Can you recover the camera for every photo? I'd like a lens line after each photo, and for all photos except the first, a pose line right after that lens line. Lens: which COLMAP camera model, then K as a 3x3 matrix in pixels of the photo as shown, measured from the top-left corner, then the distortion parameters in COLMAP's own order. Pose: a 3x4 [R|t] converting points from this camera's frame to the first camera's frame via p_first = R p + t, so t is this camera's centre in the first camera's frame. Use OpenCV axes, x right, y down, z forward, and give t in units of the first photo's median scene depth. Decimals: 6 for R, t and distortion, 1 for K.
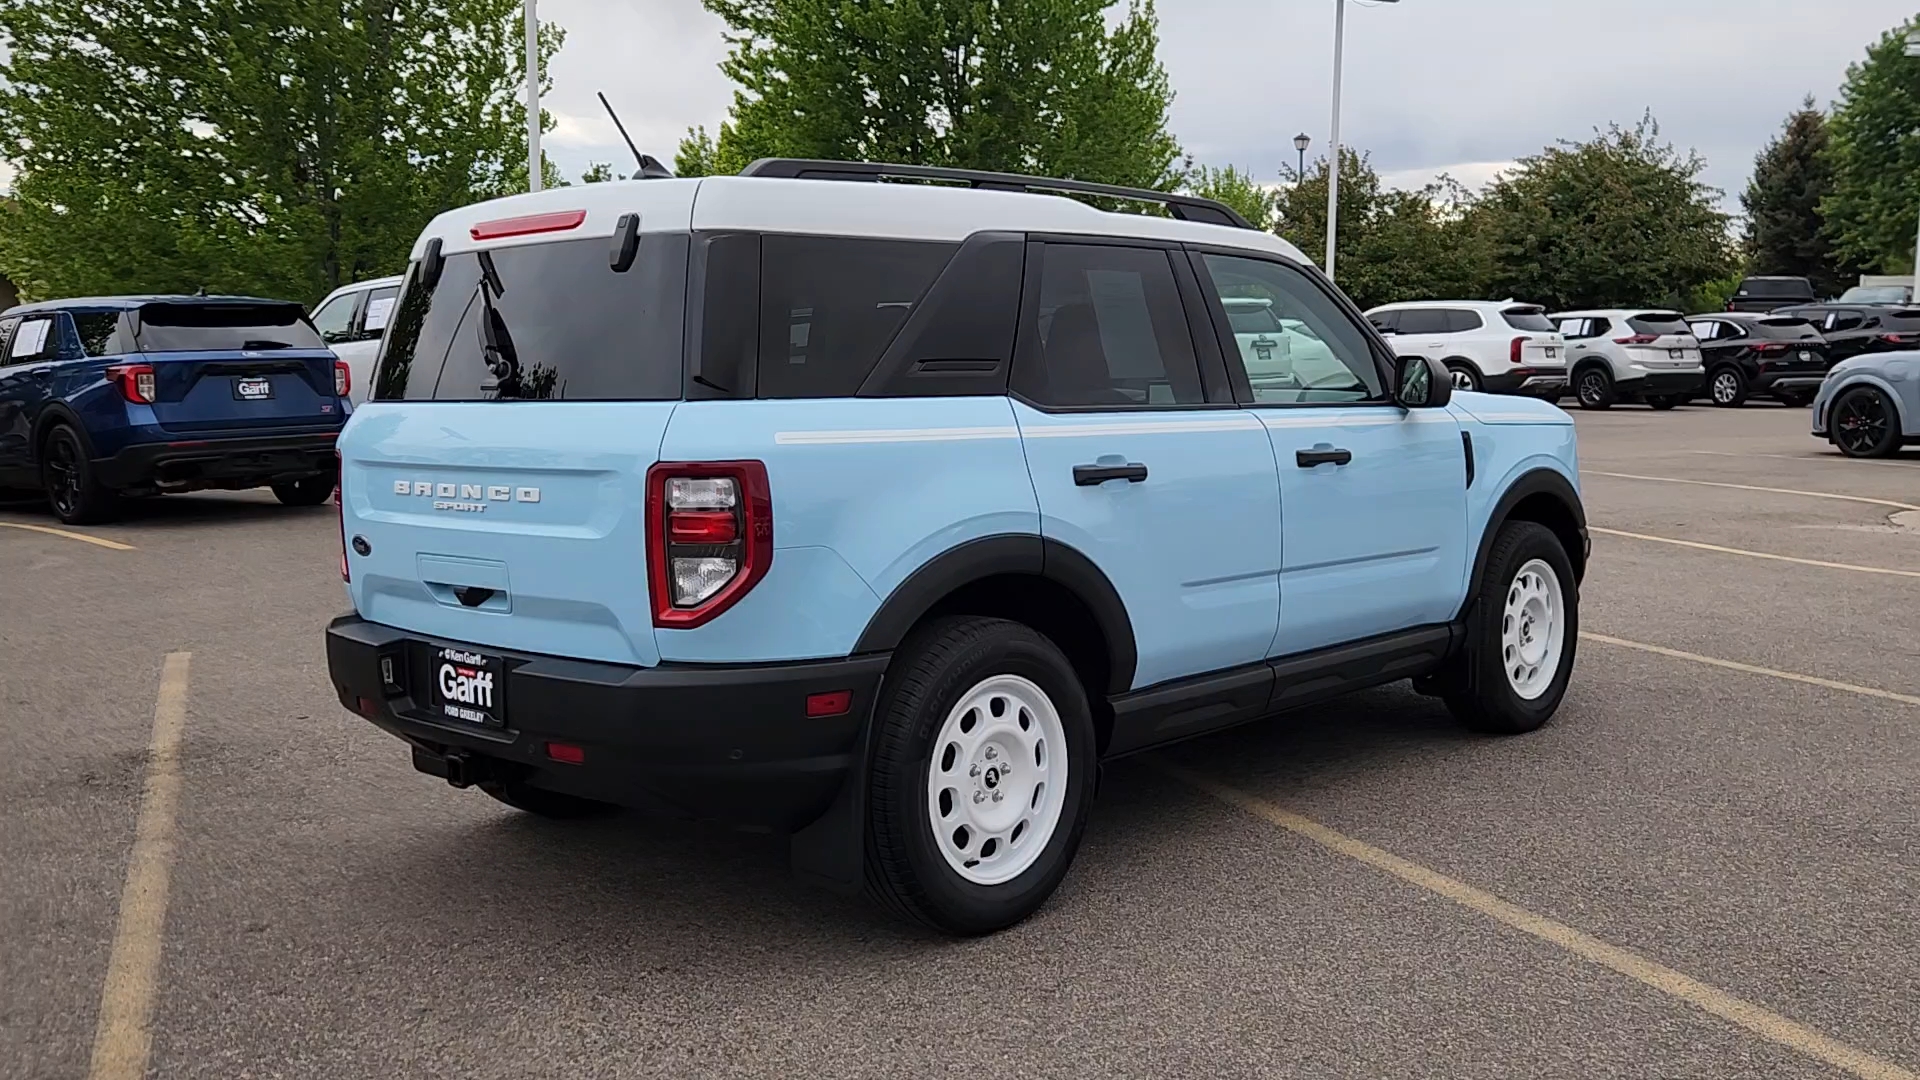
lens RADIAL K [[1733.9, 0, 948.4], [0, 1733.9, 546.3], [0, 0, 1]] dist [0.038216, -0.028302]
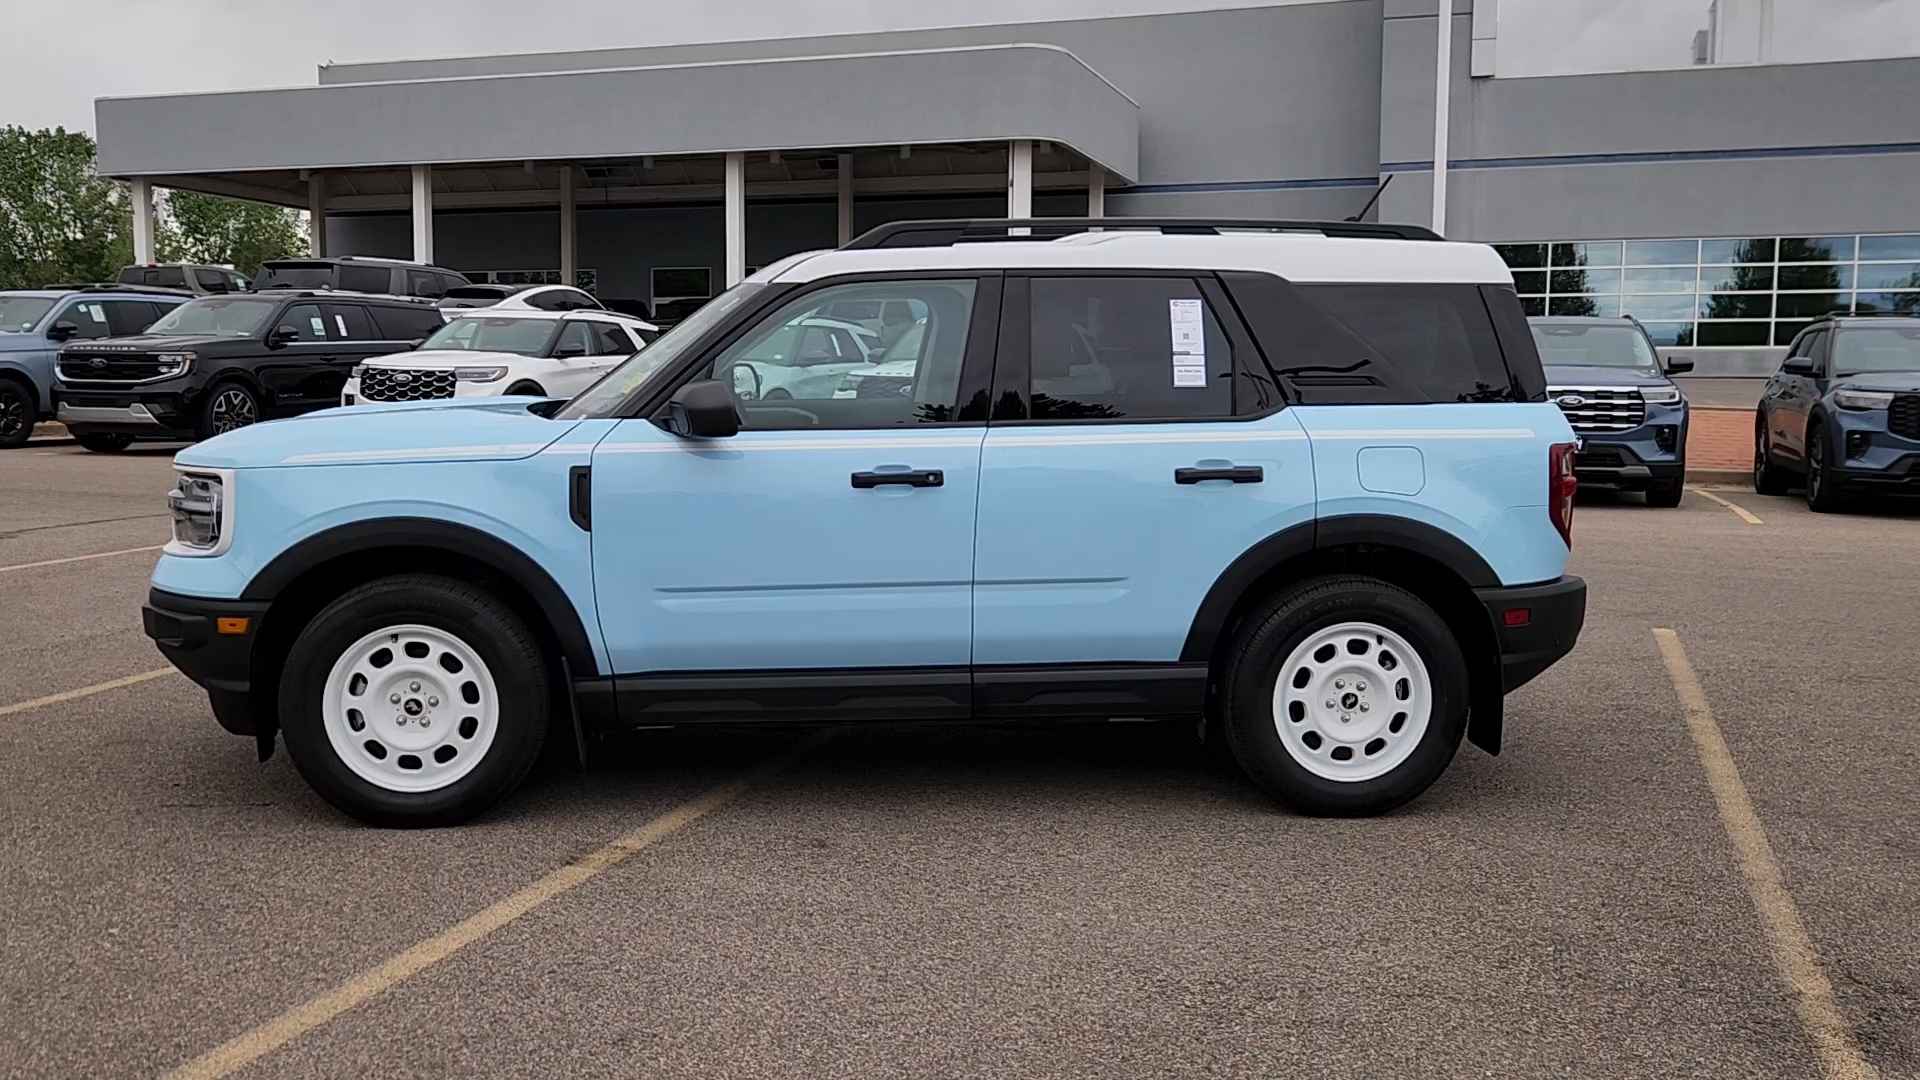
lens RADIAL K [[1733.9, 0, 943.9], [0, 1733.9, 538.4], [0, 0, 1]] dist [0.038216, -0.028302]
pose [[-0.750026, -0.068632, 0.657838, -0.889116], [0.074922, 0.979384, 0.187600, -0.269553], [-0.657152, 0.189991, -0.729421, 2.363695]]
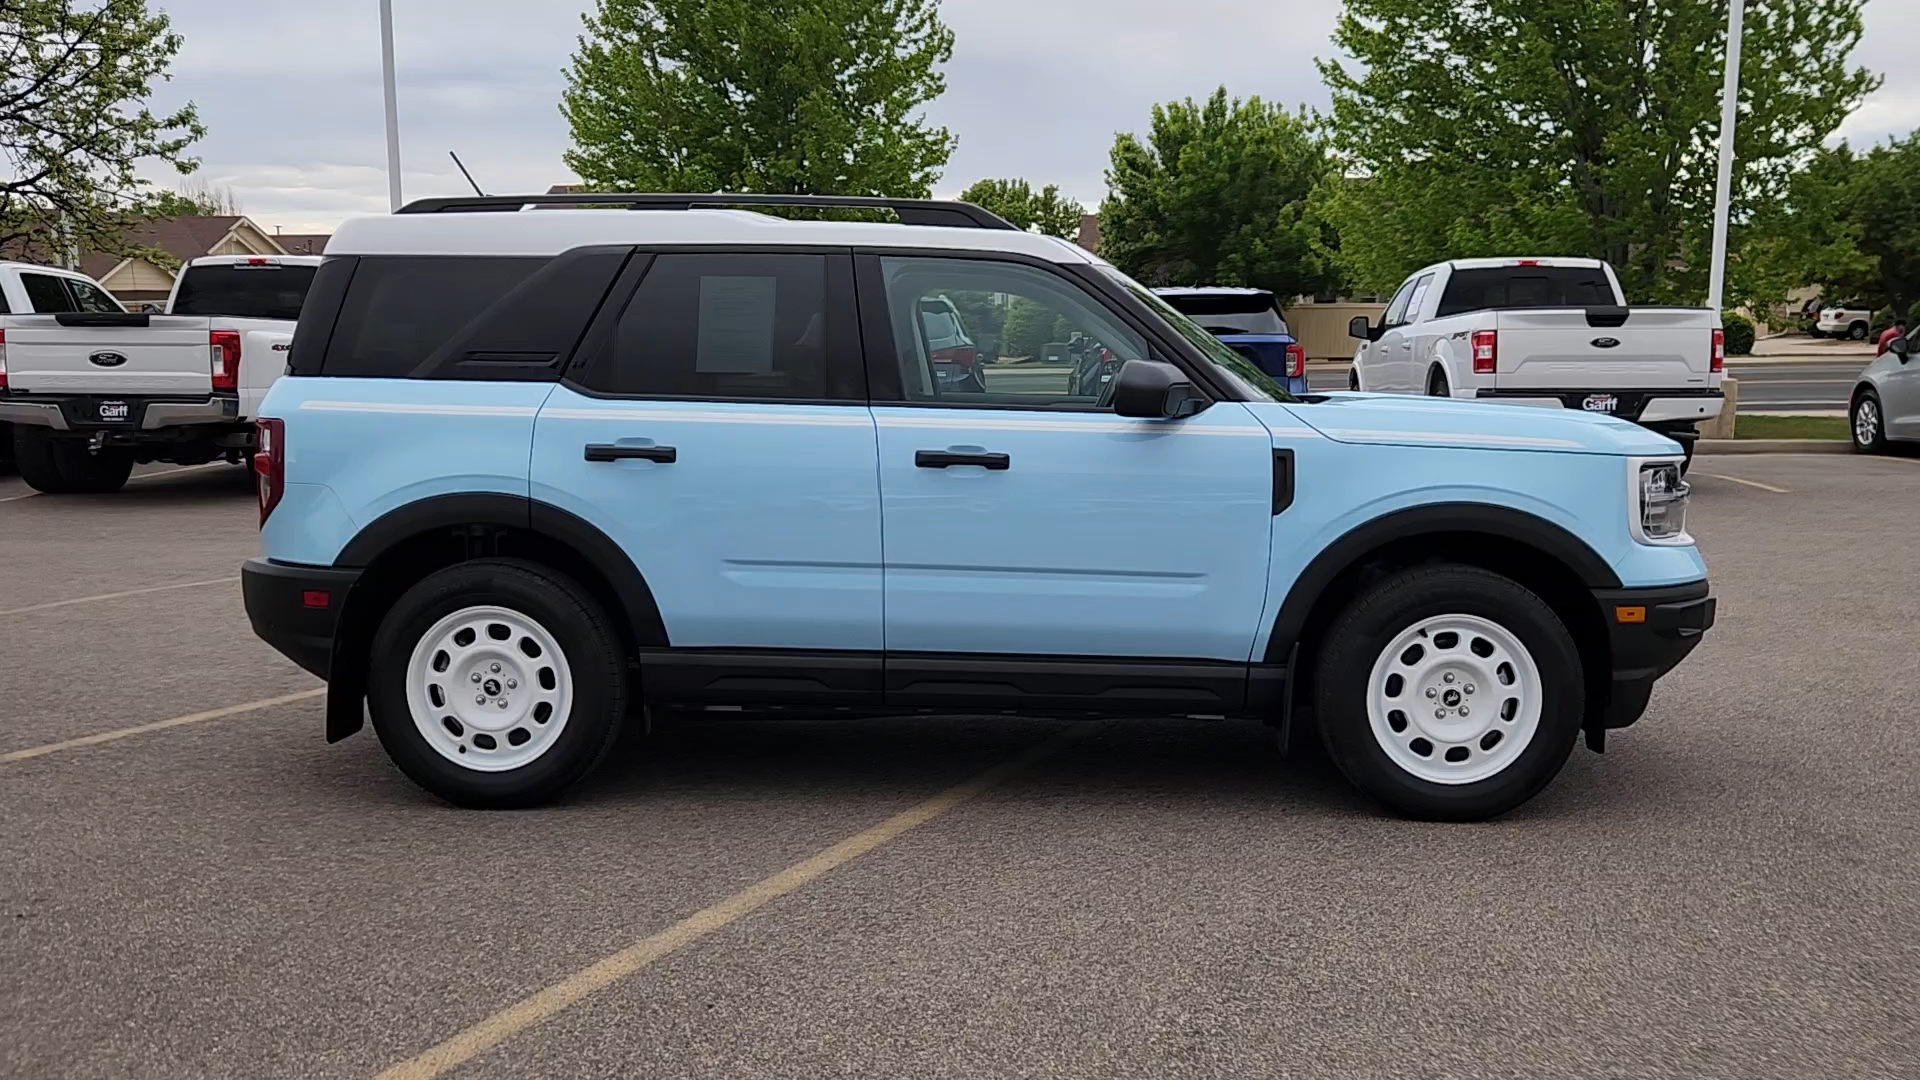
lens RADIAL K [[1733.9, 0, 946.0], [0, 1733.9, 554.5], [0, 0, 1]] dist [0.038216, -0.028302]
pose [[0.651746, 0.107621, -0.750763, 1.139346], [-0.095909, 0.993630, 0.059176, -0.065483], [0.752349, 0.033437, 0.657916, 0.408617]]
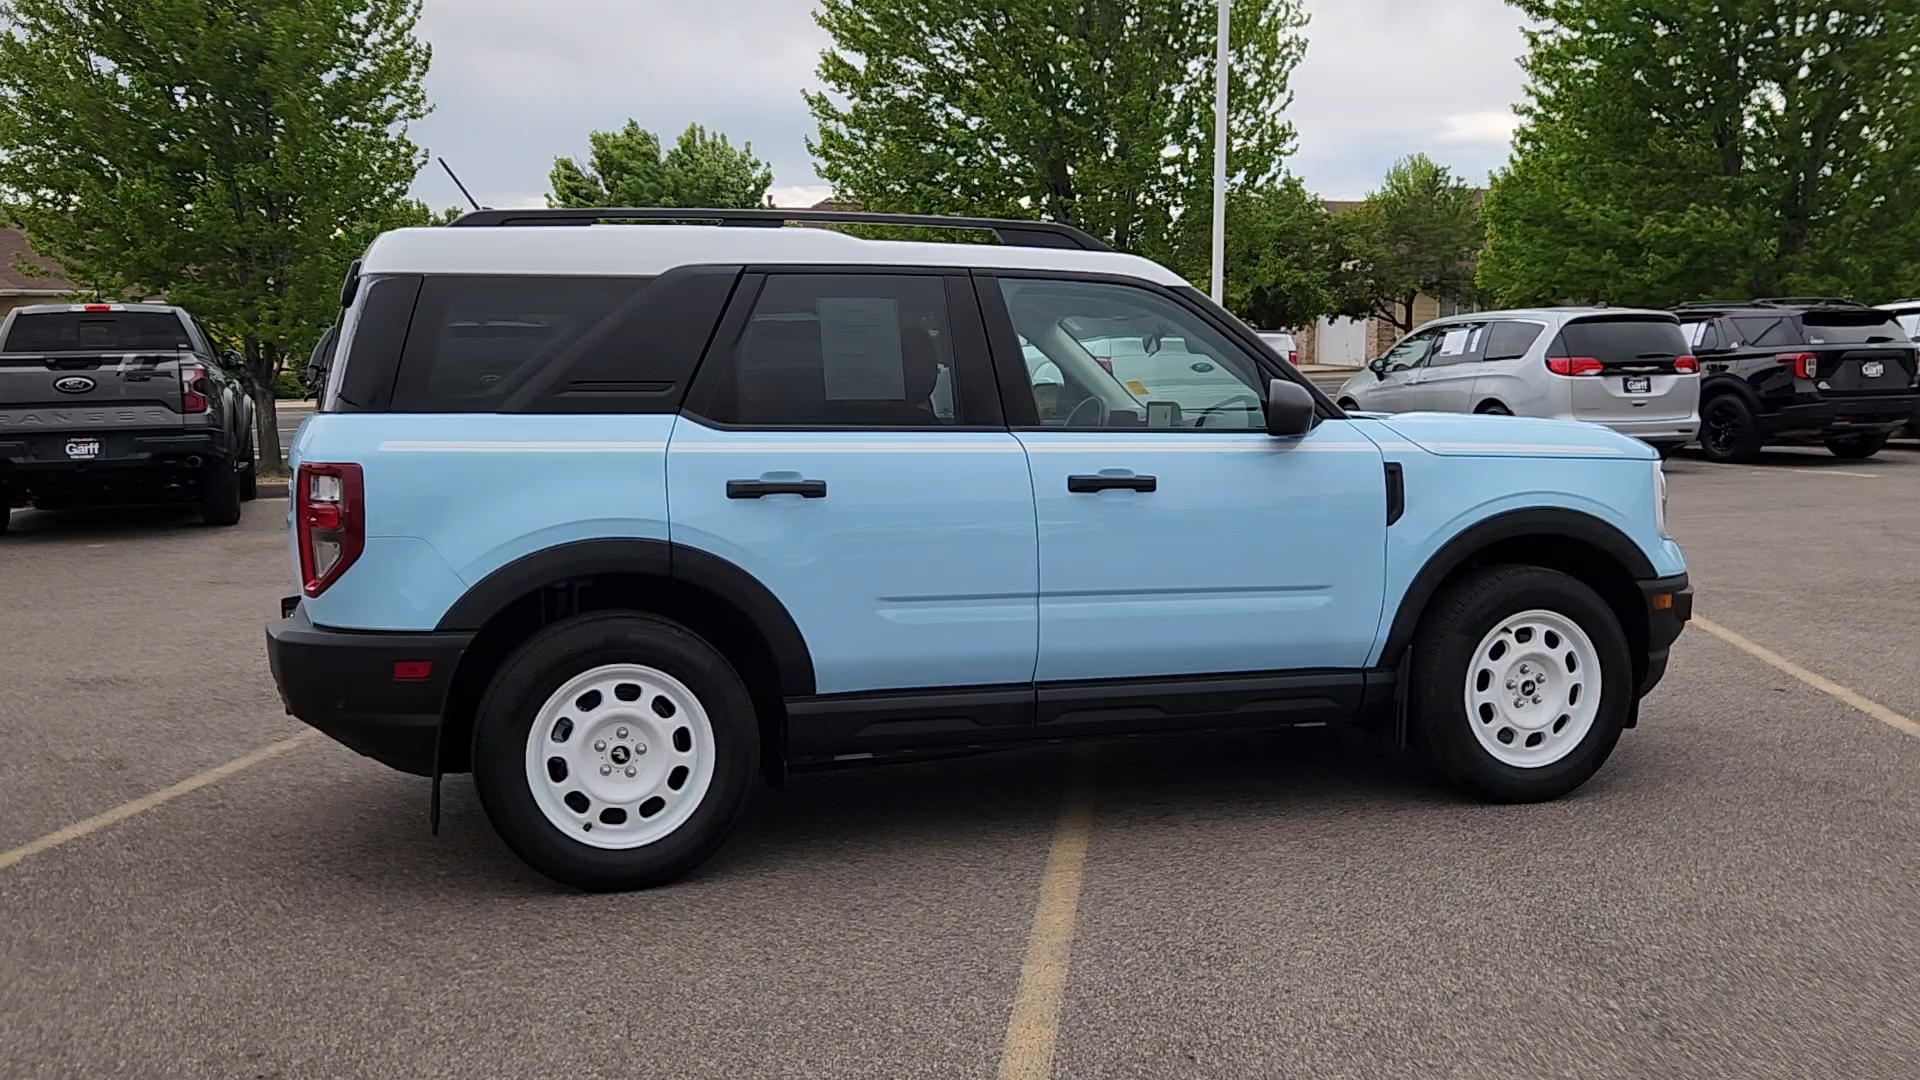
lens RADIAL K [[1733.9, 0, 947.5], [0, 1733.9, 553.7], [0, 0, 1]] dist [0.038216, -0.028302]
pose [[0.871122, 0.058904, -0.487520, 0.730544], [-0.058028, 0.998172, 0.016917, -0.026890], [0.487626, 0.013553, 0.872948, 0.118112]]
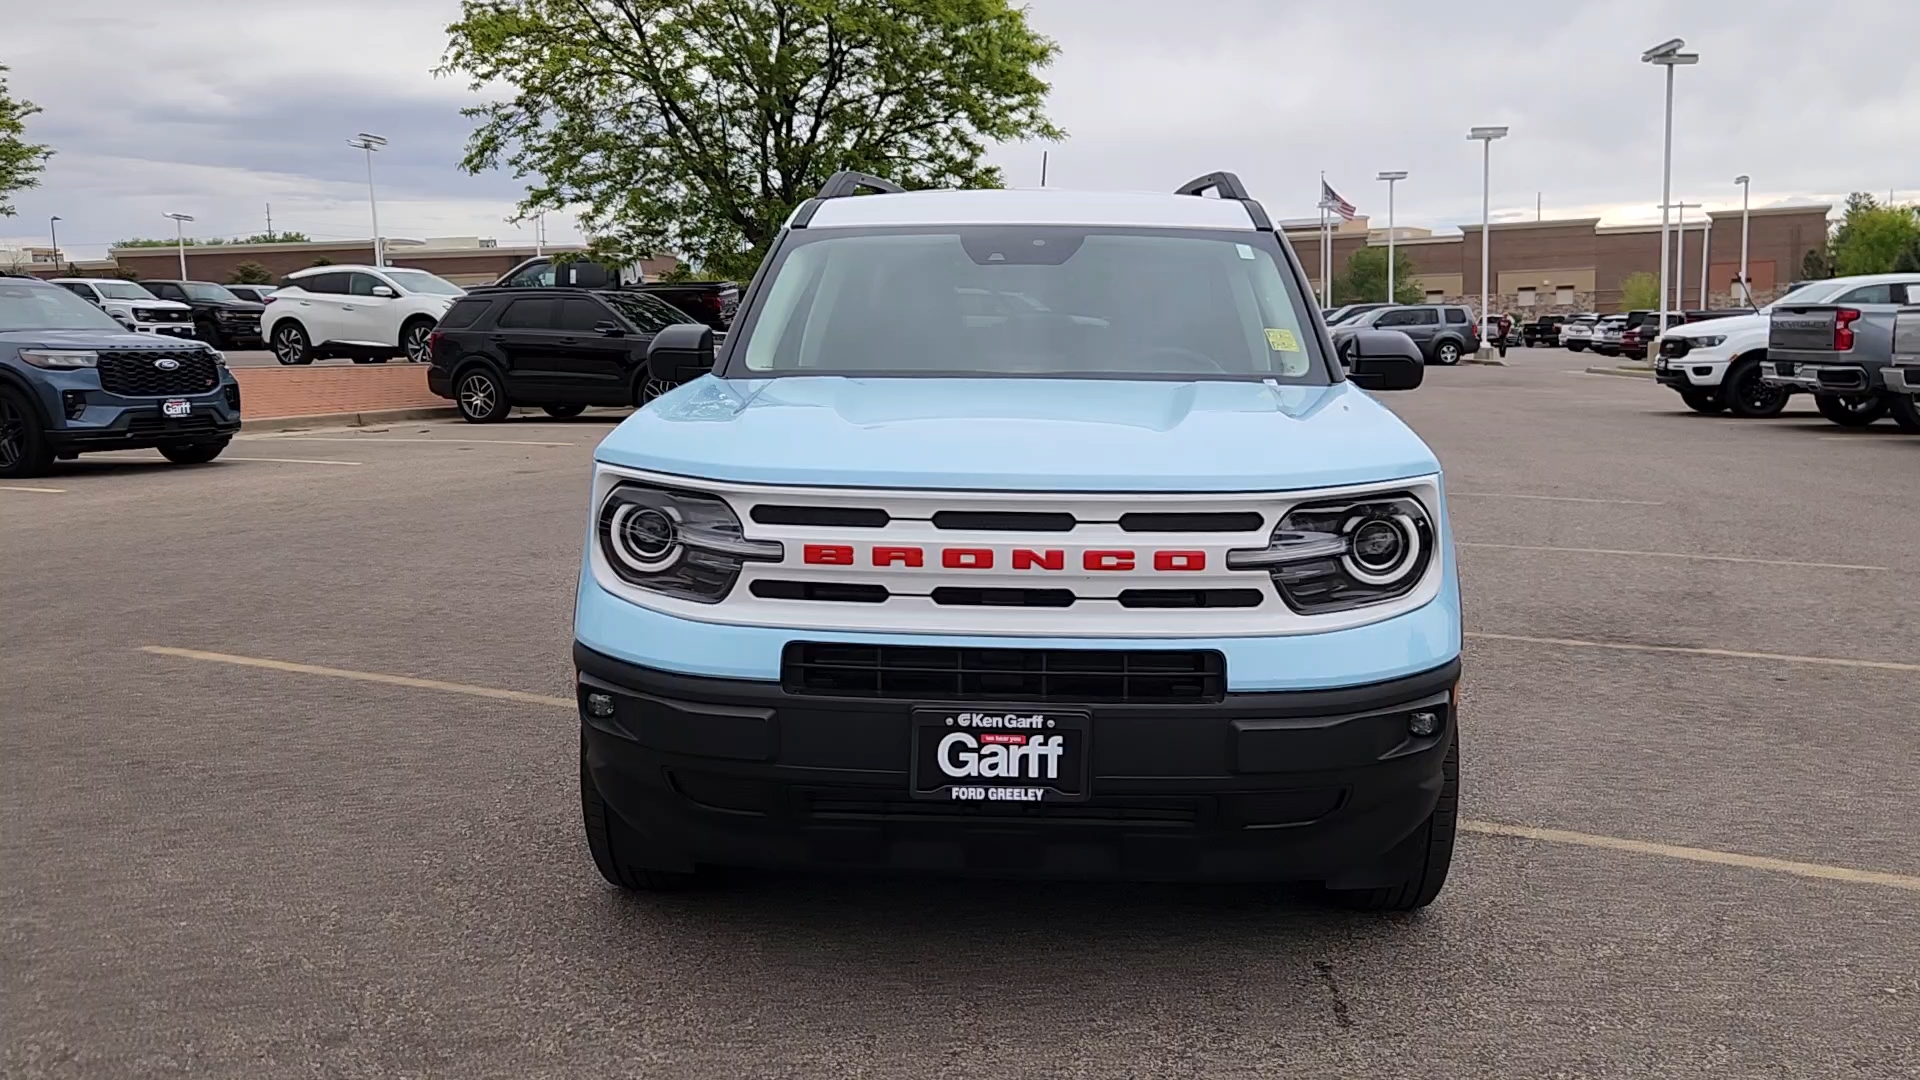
lens RADIAL K [[1733.9, 0, 939.3], [0, 1733.9, 550.3], [0, 0, 1]] dist [0.038216, -0.028302]
pose [[-0.773053, 0.100513, -0.626327, 0.961044], [-0.058963, 0.971706, 0.228715, -0.269518], [0.631595, 0.213739, -0.745254, 2.283008]]
